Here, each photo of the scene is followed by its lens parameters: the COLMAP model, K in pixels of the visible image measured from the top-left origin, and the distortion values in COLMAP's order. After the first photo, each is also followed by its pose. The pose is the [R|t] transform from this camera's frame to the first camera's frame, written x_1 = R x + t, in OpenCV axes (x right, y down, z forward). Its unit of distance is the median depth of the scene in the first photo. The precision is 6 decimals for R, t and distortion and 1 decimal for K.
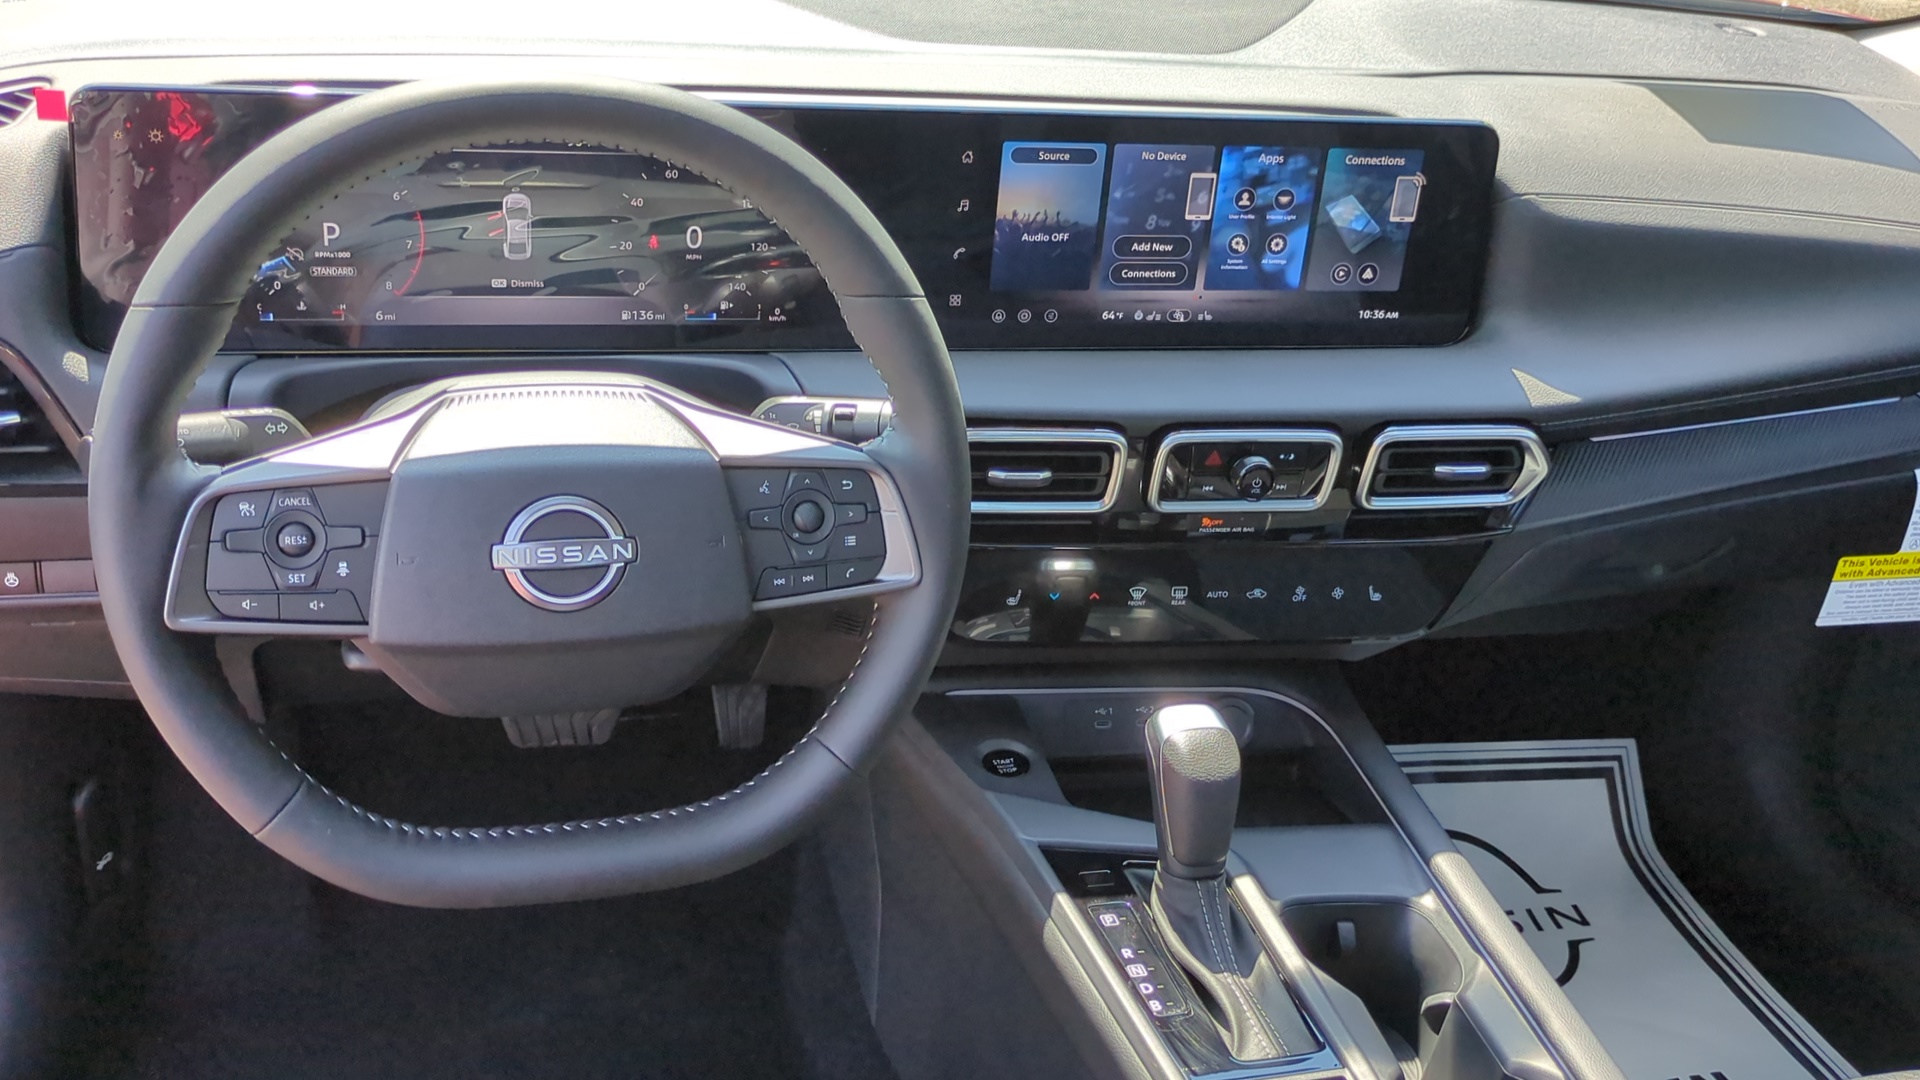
lens RADIAL K [[1861.7, 0, 965.4], [0, 1861.7, 533.8], [0, 0, 1]] dist [0.043894, 0.020957]
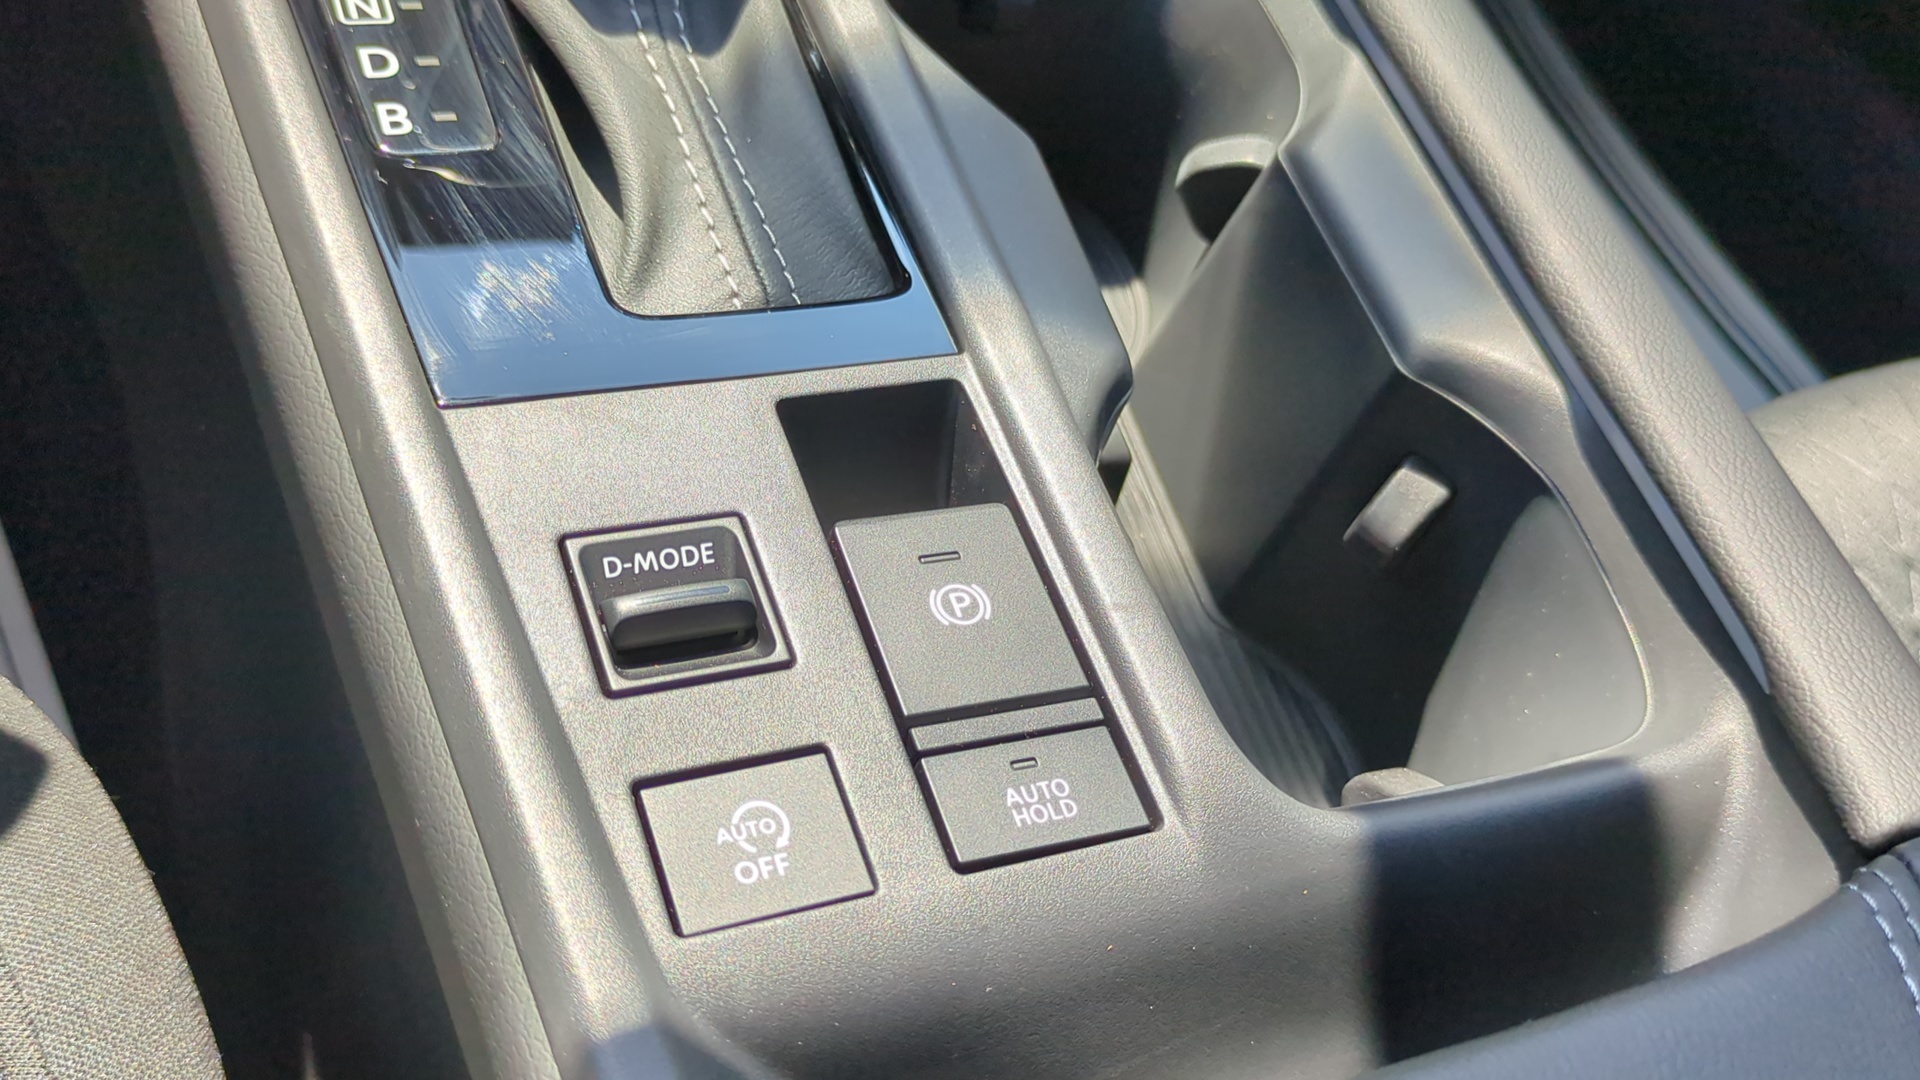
lens RADIAL K [[1861.7, 0, 959.1], [0, 1861.7, 539.4], [0, 0, 1]] dist [0.043894, 0.020957]
pose [[0.982378, 0.031453, 0.184238, 0.136813], [-0.111924, 0.888451, 0.445115, 0.162455], [-0.149686, -0.457892, 0.876315, 0.668849]]
